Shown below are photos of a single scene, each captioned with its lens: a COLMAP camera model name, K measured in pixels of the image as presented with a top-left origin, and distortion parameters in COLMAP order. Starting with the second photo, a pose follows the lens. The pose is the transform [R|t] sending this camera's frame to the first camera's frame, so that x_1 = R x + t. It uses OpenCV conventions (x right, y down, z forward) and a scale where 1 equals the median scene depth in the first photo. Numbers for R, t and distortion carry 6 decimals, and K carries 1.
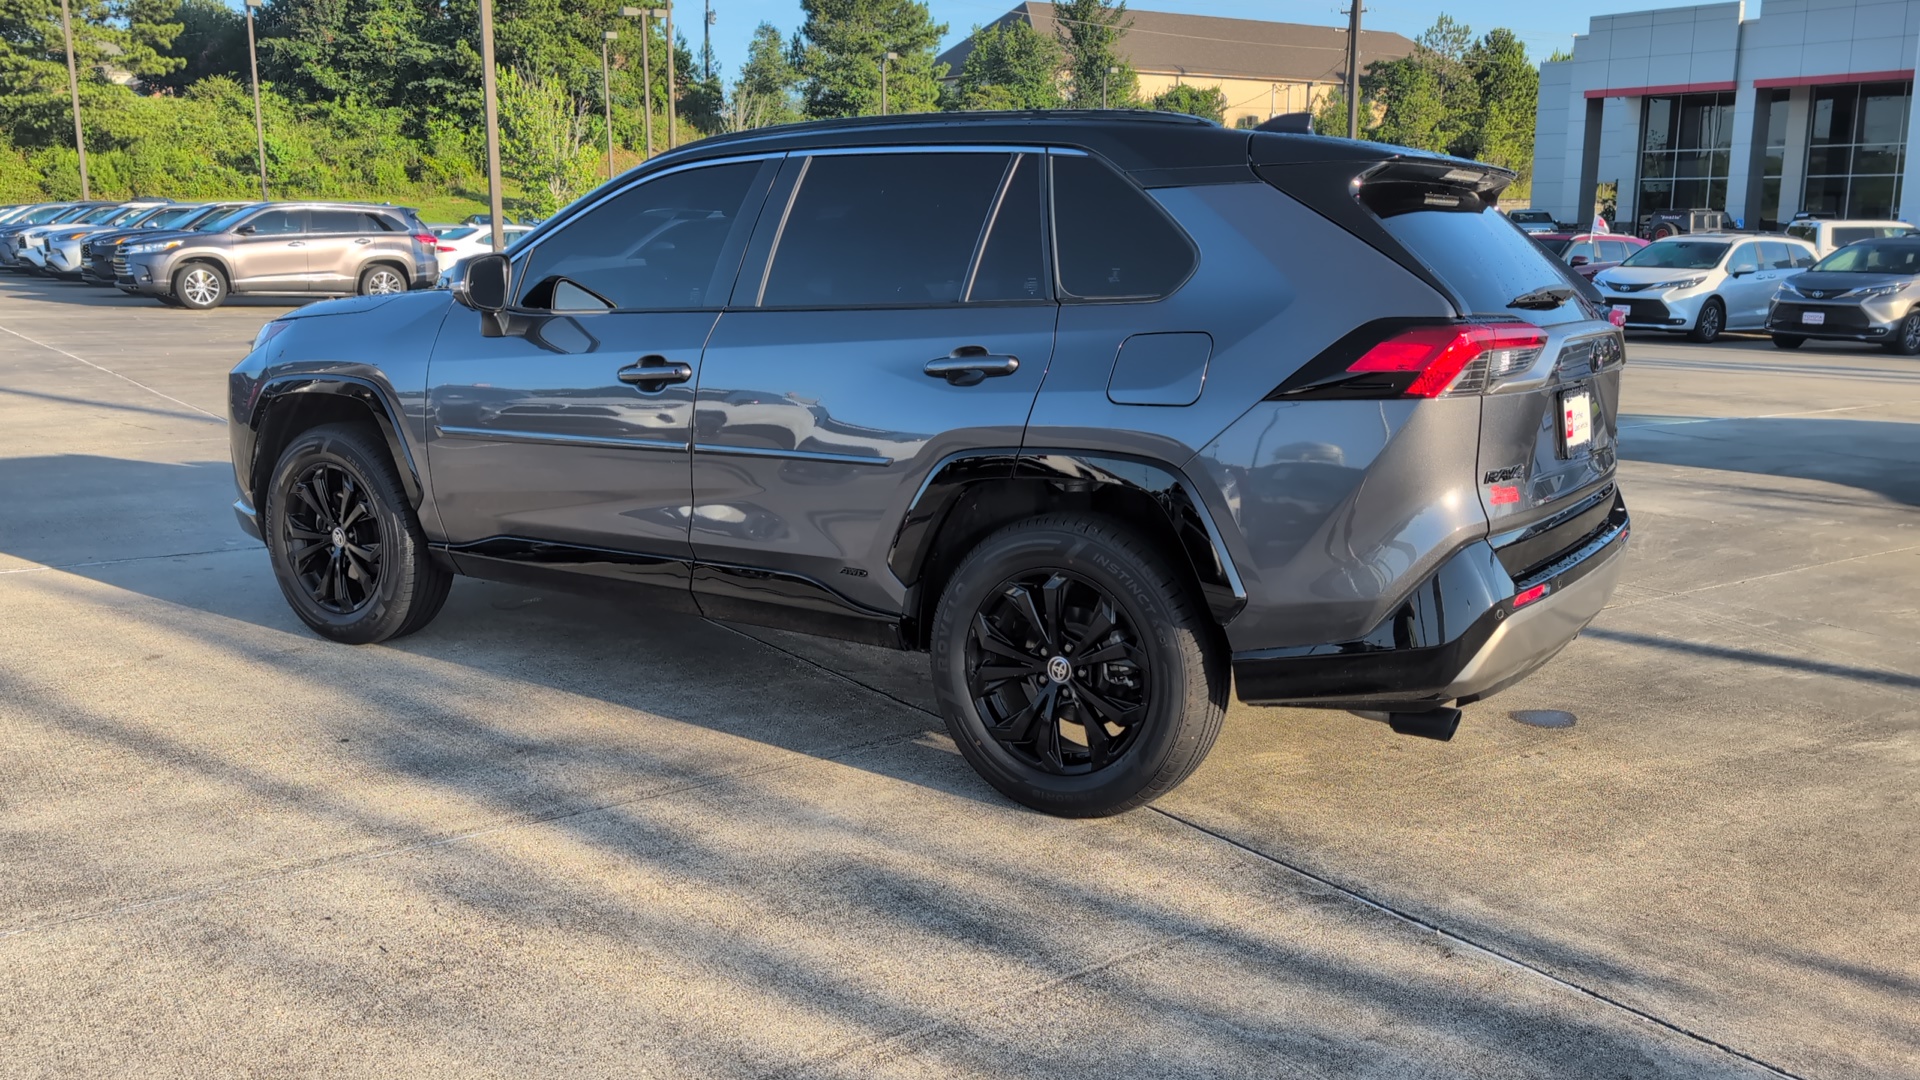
lens RADIAL K [[1632.6, 0, 960.0], [0, 1632.6, 540.0], [0, 0, 1]] dist [0.087677, -0.190621]
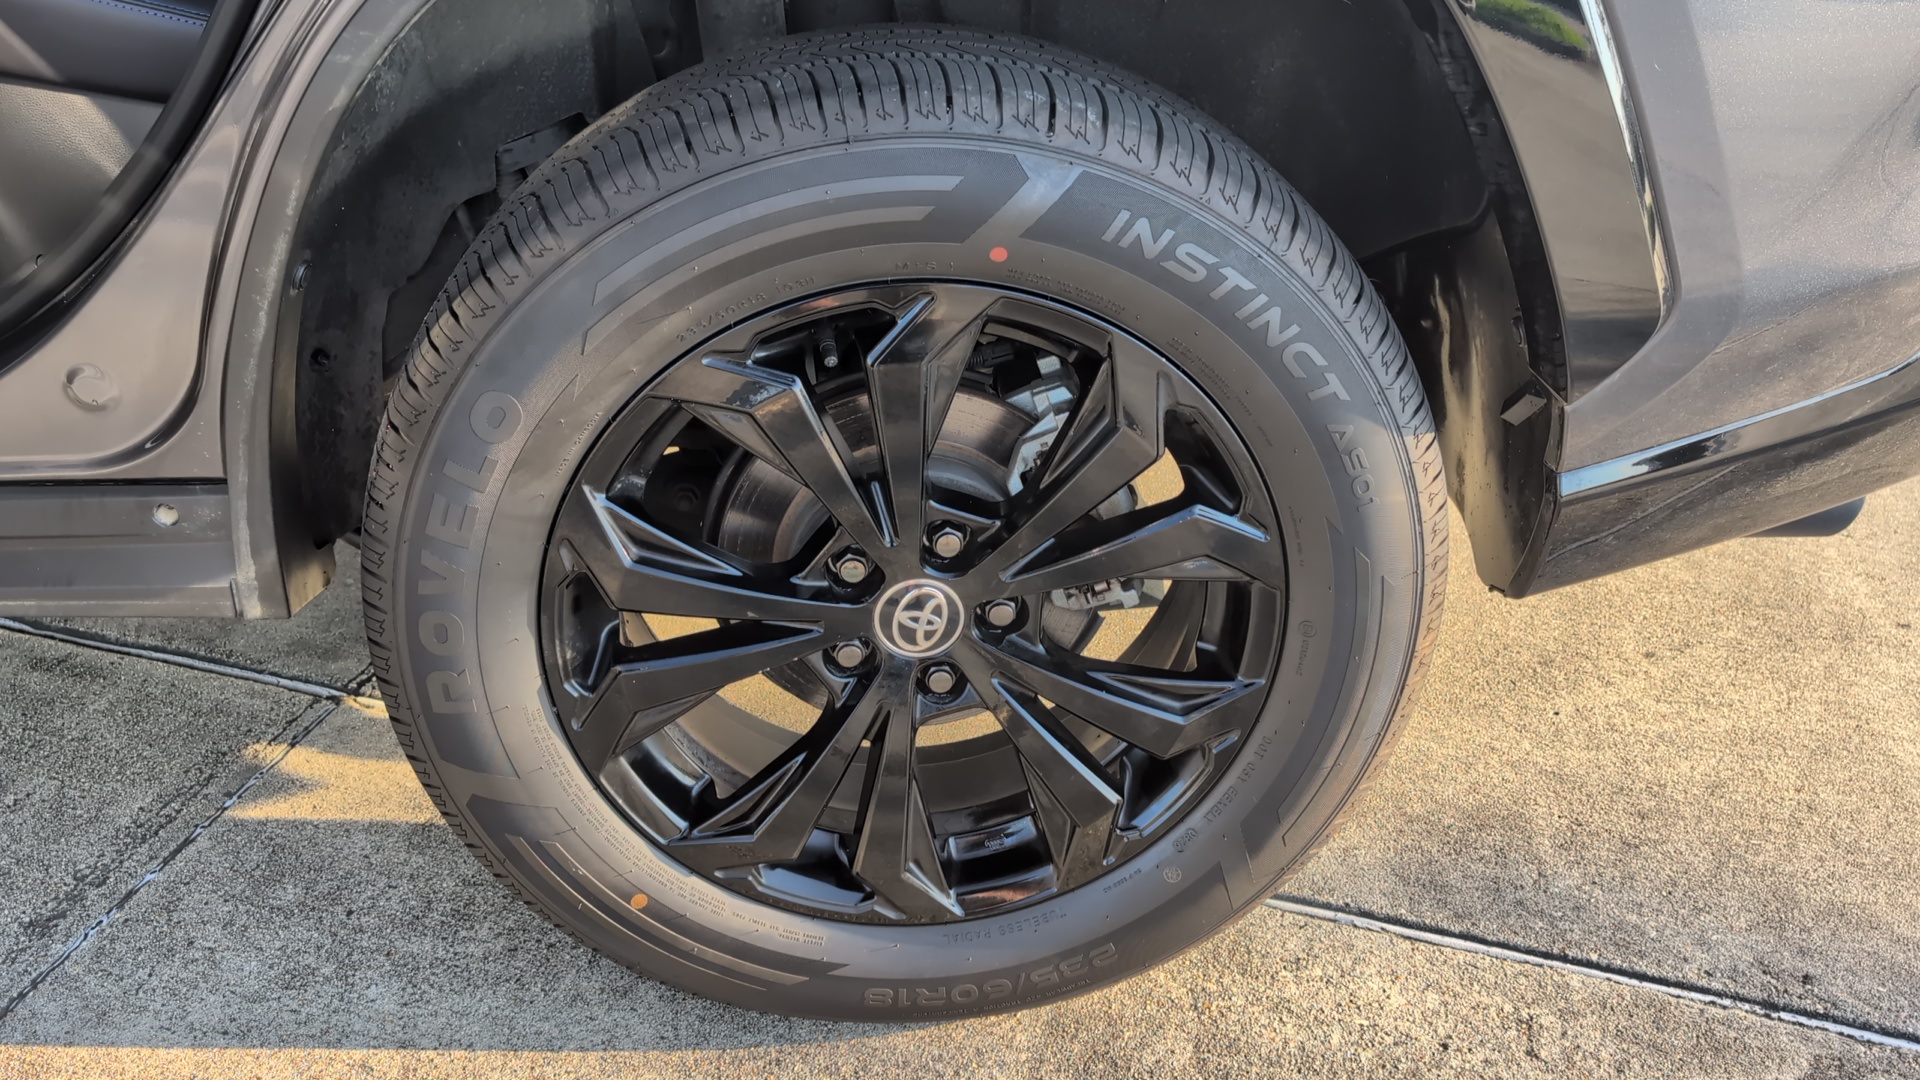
lens RADIAL K [[1631.8, 0, 960.2], [0, 1631.8, 560.2], [0, 0, 1]] dist [0.019332, 0.001790]
pose [[0.788020, -0.309973, 0.531922, -0.073066], [0.081963, 0.909132, 0.408364, -0.040636], [-0.610169, -0.278201, 0.741821, 0.698171]]
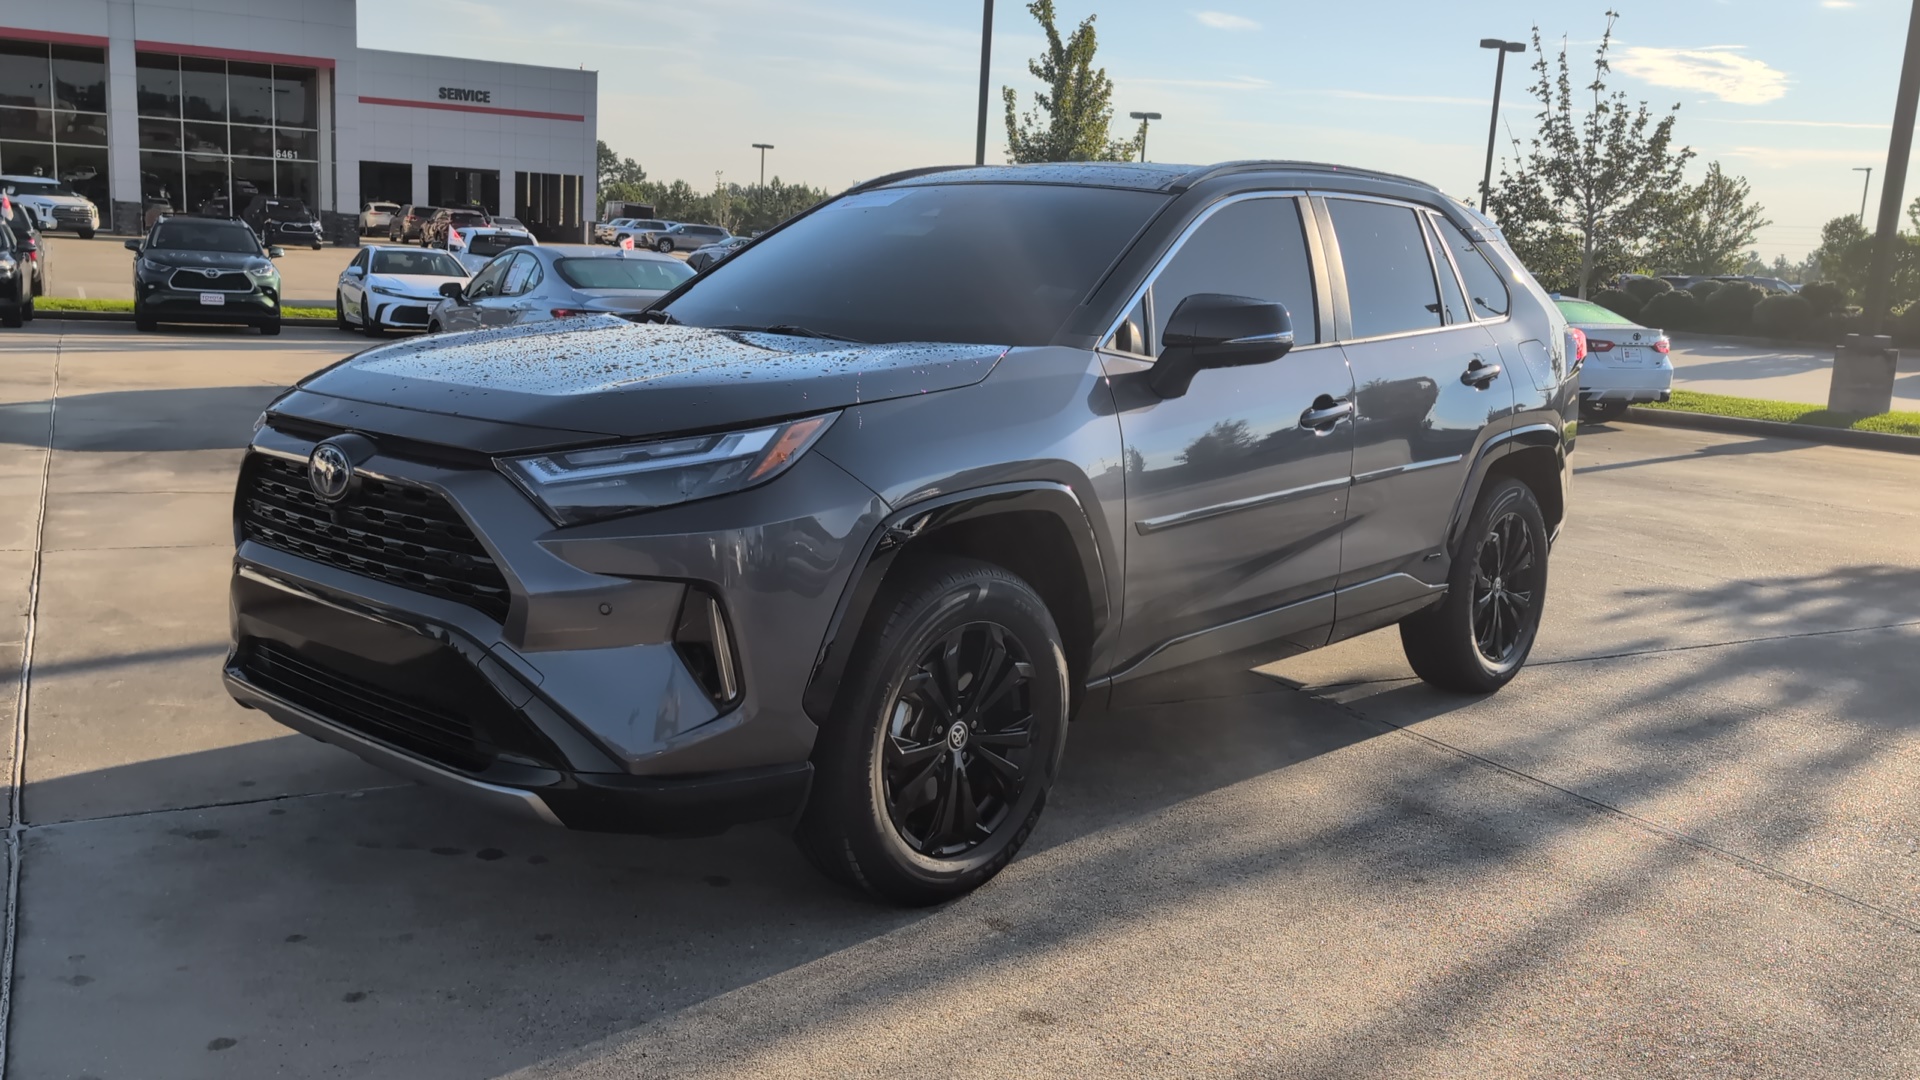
lens RADIAL K [[1631.8, 0, 960.2], [0, 1631.8, 560.2], [0, 0, 1]] dist [0.019332, 0.001790]
pose [[0.134401, -0.187383, 0.973049, -1.201617], [0.142845, 0.975366, 0.168099, -0.214950], [-0.980577, 0.116403, 0.157857, 1.089916]]
